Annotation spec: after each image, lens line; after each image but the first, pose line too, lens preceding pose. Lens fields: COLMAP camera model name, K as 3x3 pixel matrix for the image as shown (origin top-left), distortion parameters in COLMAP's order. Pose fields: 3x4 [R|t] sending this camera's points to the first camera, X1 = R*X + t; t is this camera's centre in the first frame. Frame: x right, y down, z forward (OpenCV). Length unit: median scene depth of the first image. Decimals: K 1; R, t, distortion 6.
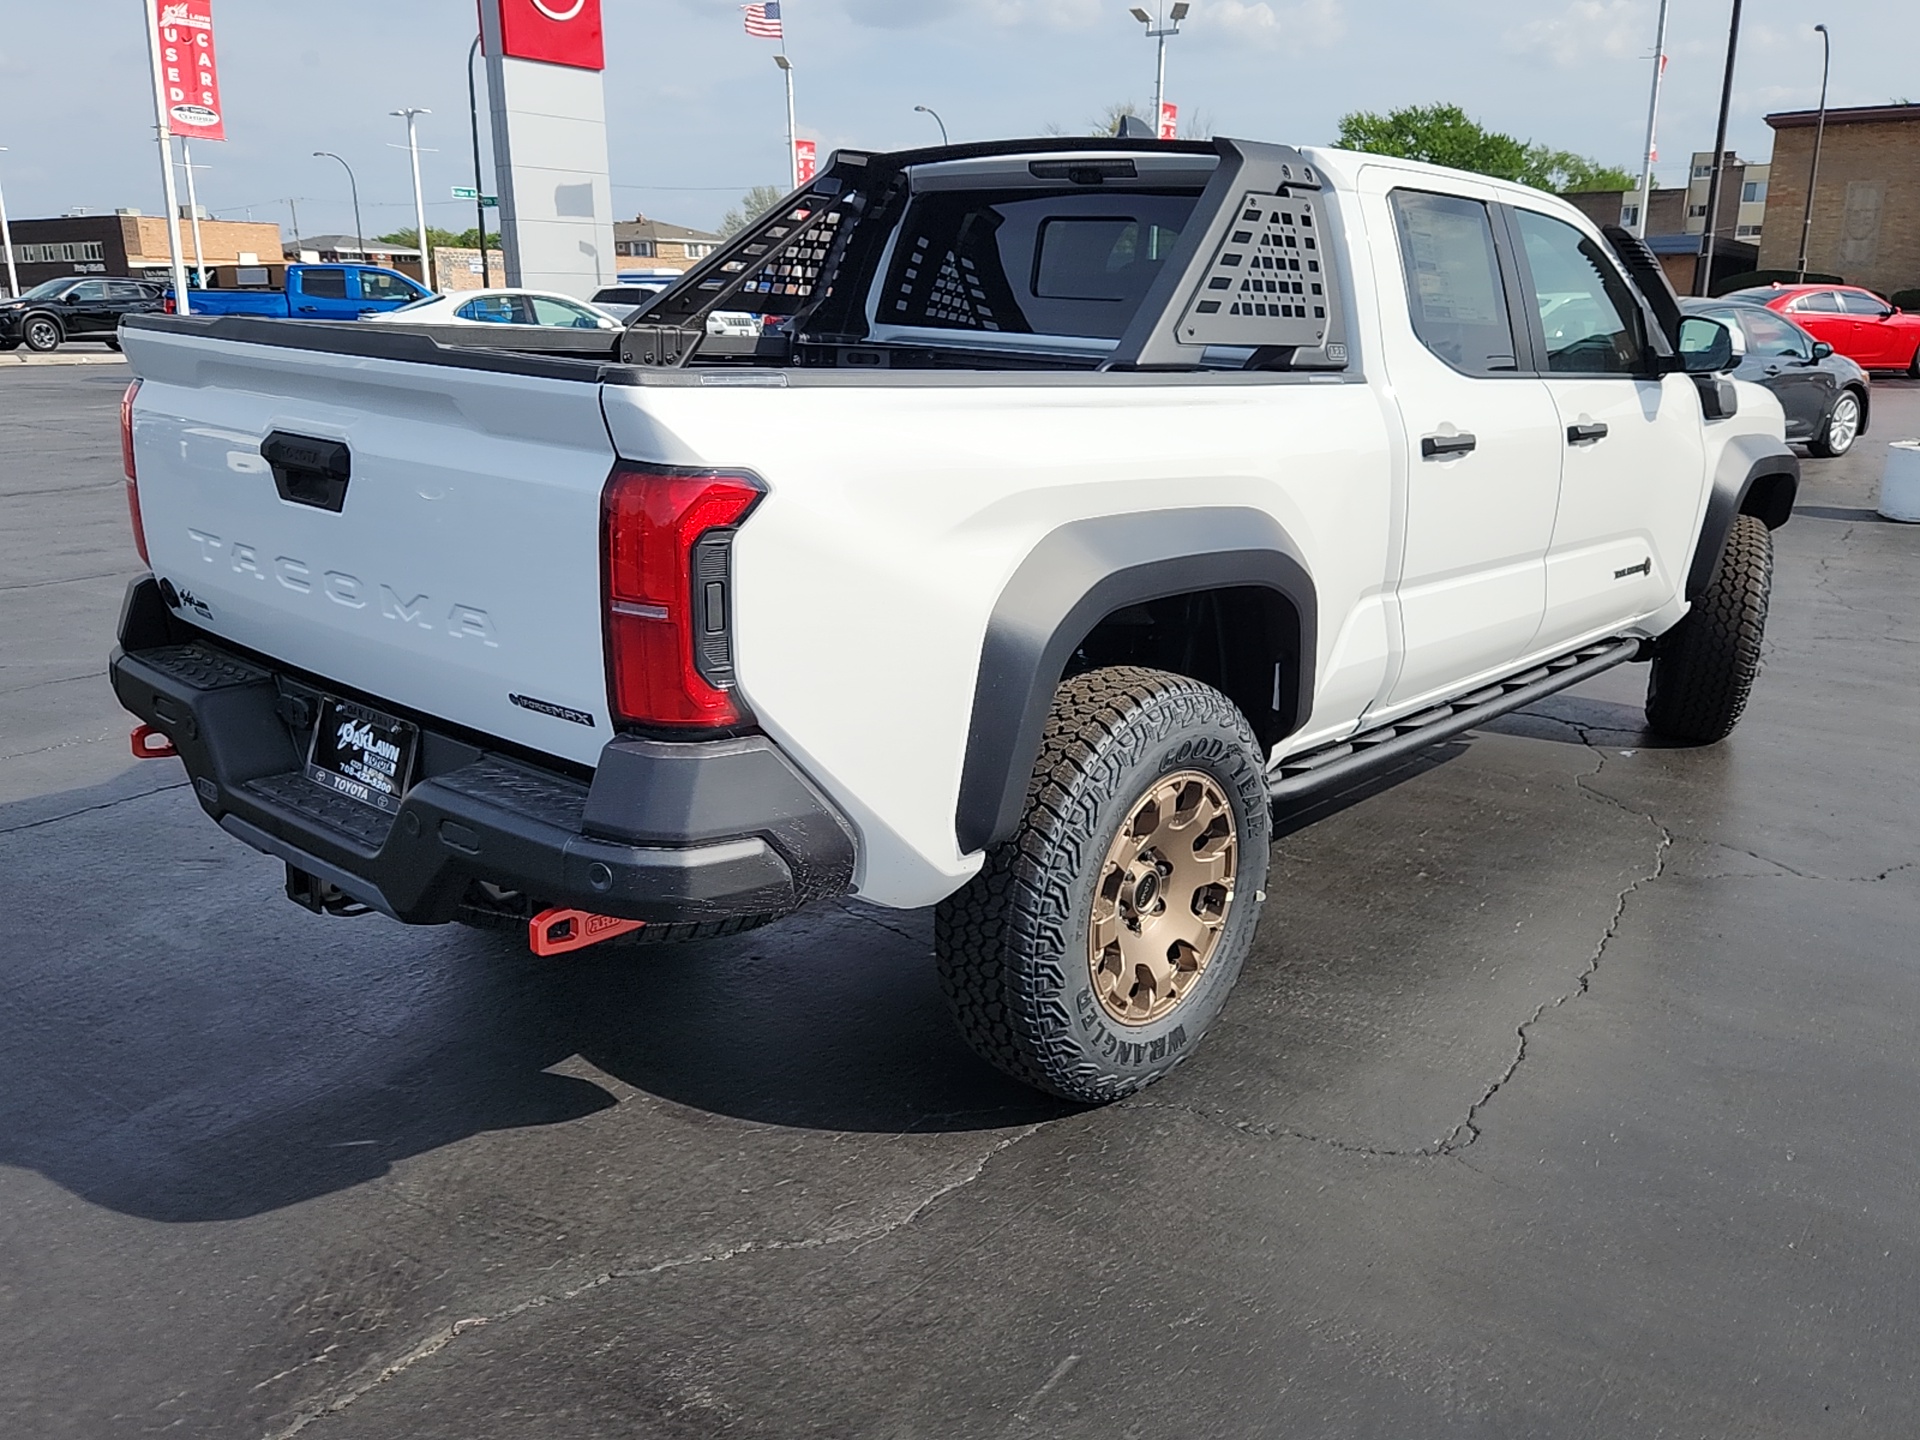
lens RADIAL K [[1608.7, 0, 960.0], [0, 1608.7, 720.0], [0, 0, 1]] dist [0.036072, -0.008802]
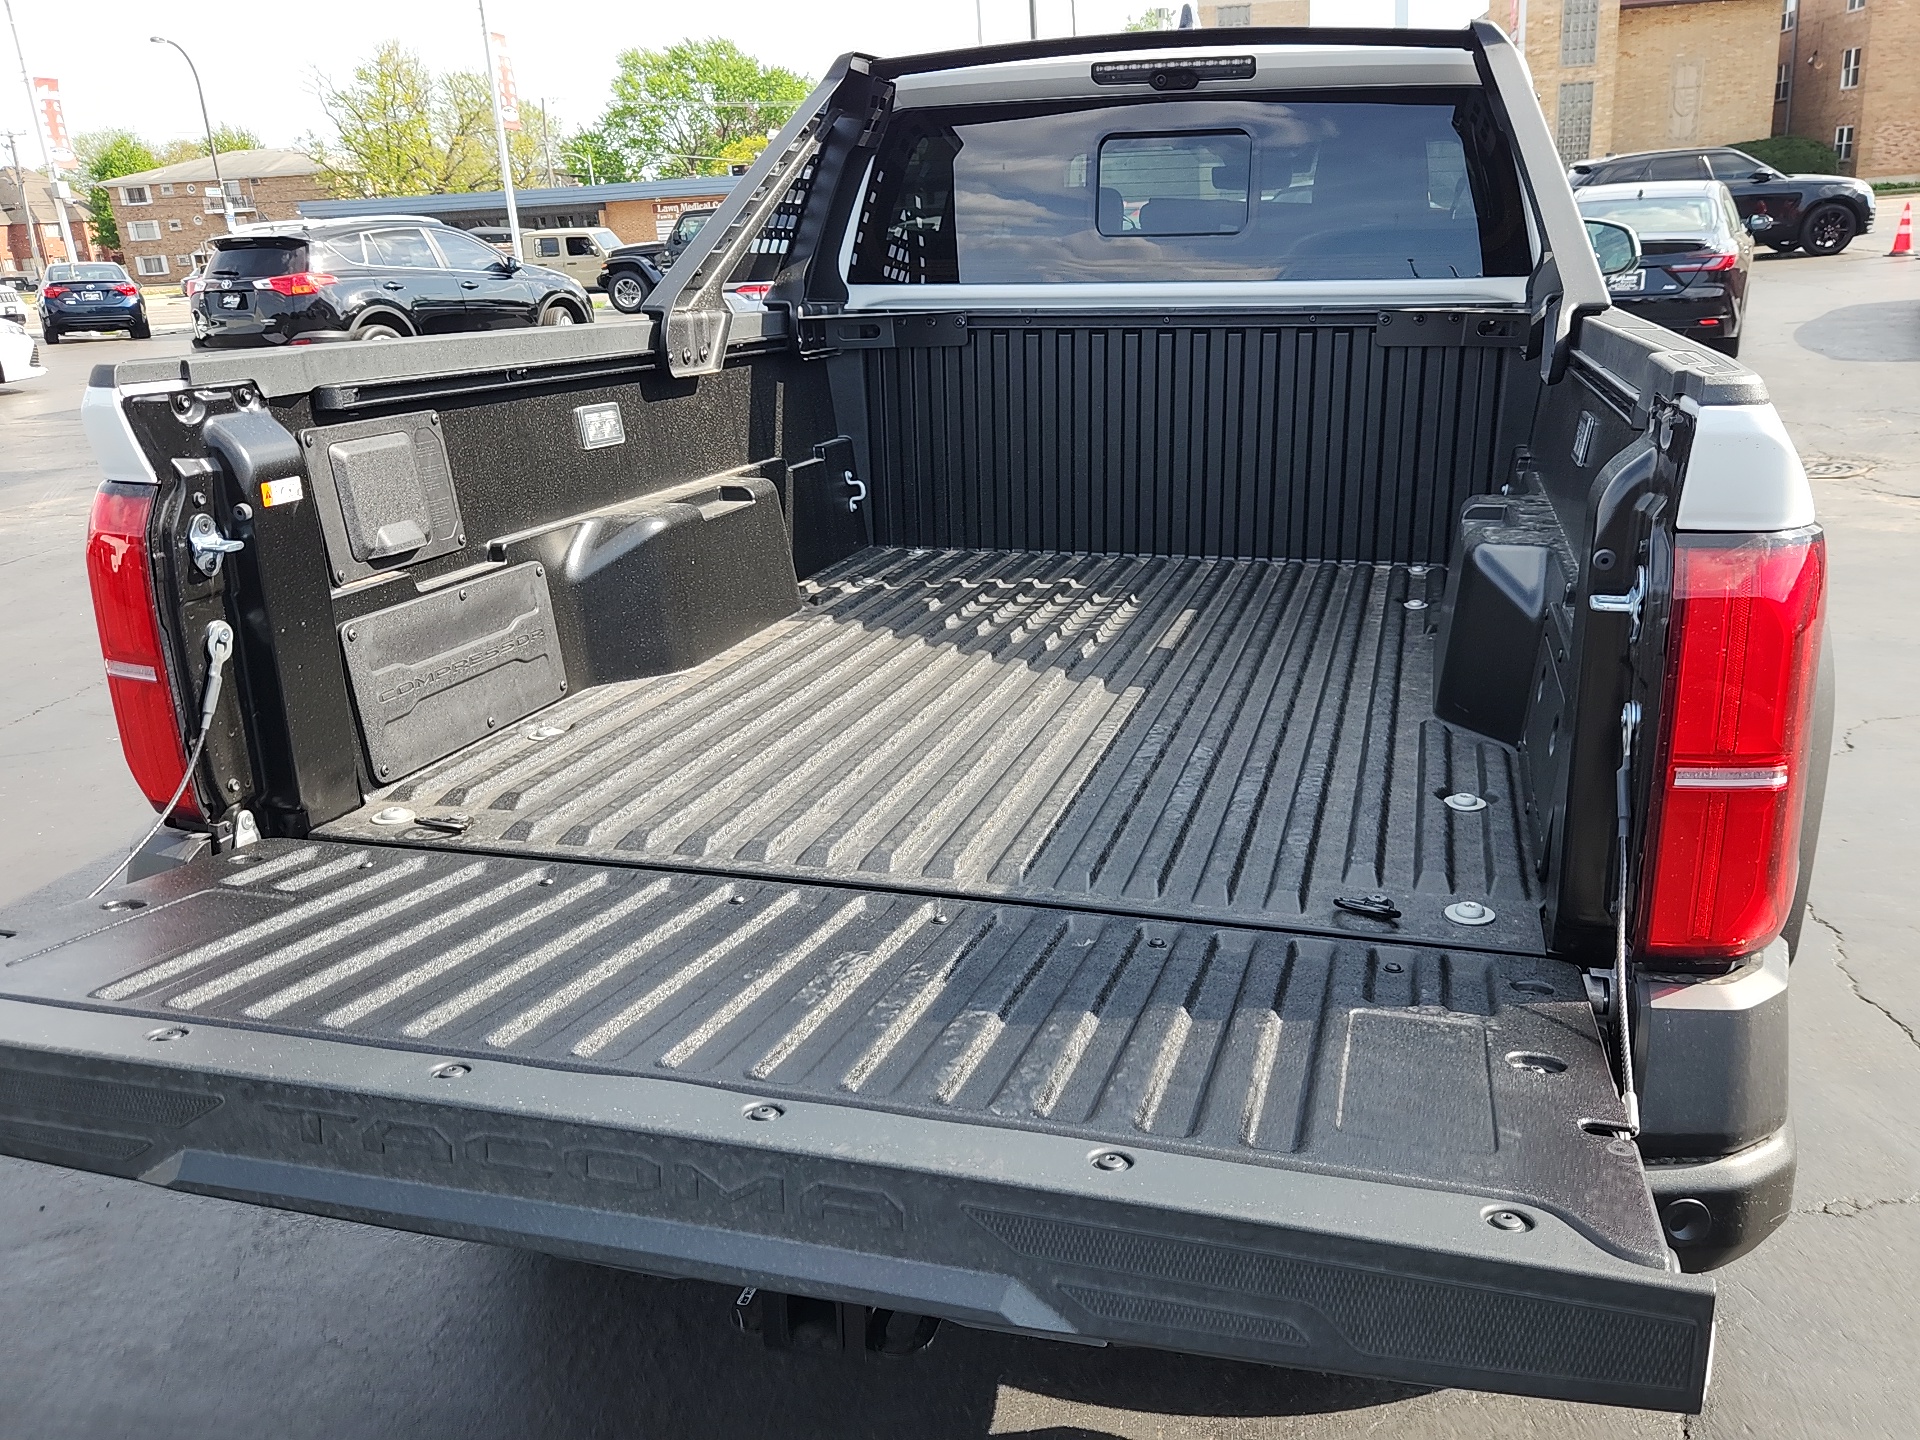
lens RADIAL K [[1548.3, 0, 981.4], [0, 1548.3, 709.9], [0, 0, 1]] dist [0.070922, -0.056693]
pose [[0.893252, -0.184177, 0.410097, -0.482280], [0.167670, 0.982893, 0.076212, -0.129112], [-0.417118, 0.000684, 0.908852, 0.412780]]
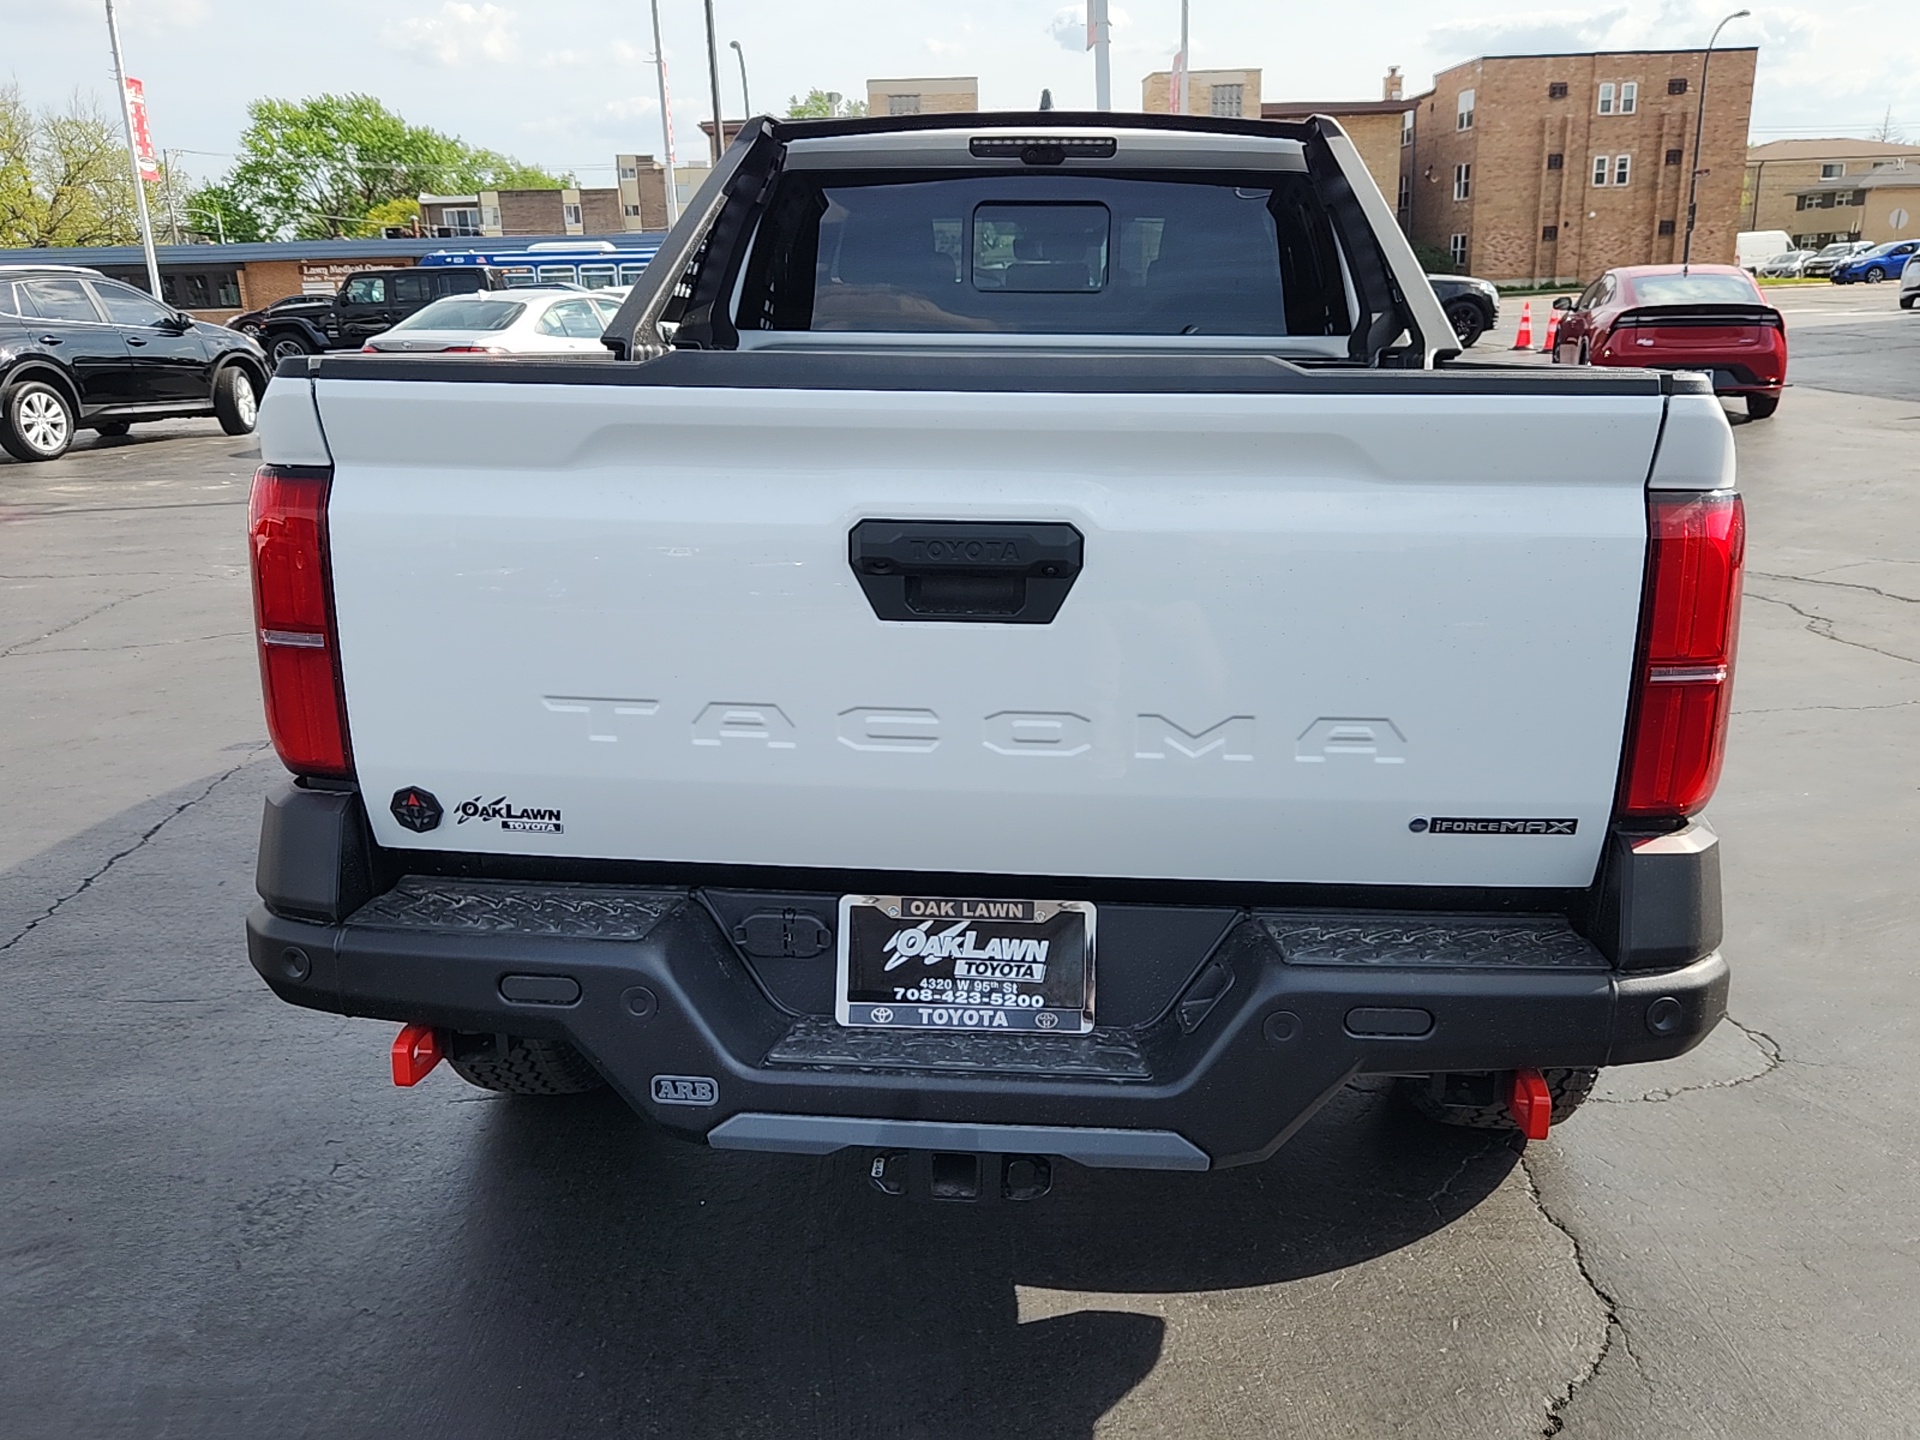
lens RADIAL K [[1585.4, 0, 932.4], [0, 1585.4, 727.1], [0, 0, 1]] dist [0.075796, -0.059538]
pose [[0.799175, -0.184201, 0.572179, -0.676380], [0.179555, 0.981584, 0.065212, -0.114051], [-0.573654, 0.050622, 0.817532, 0.396250]]
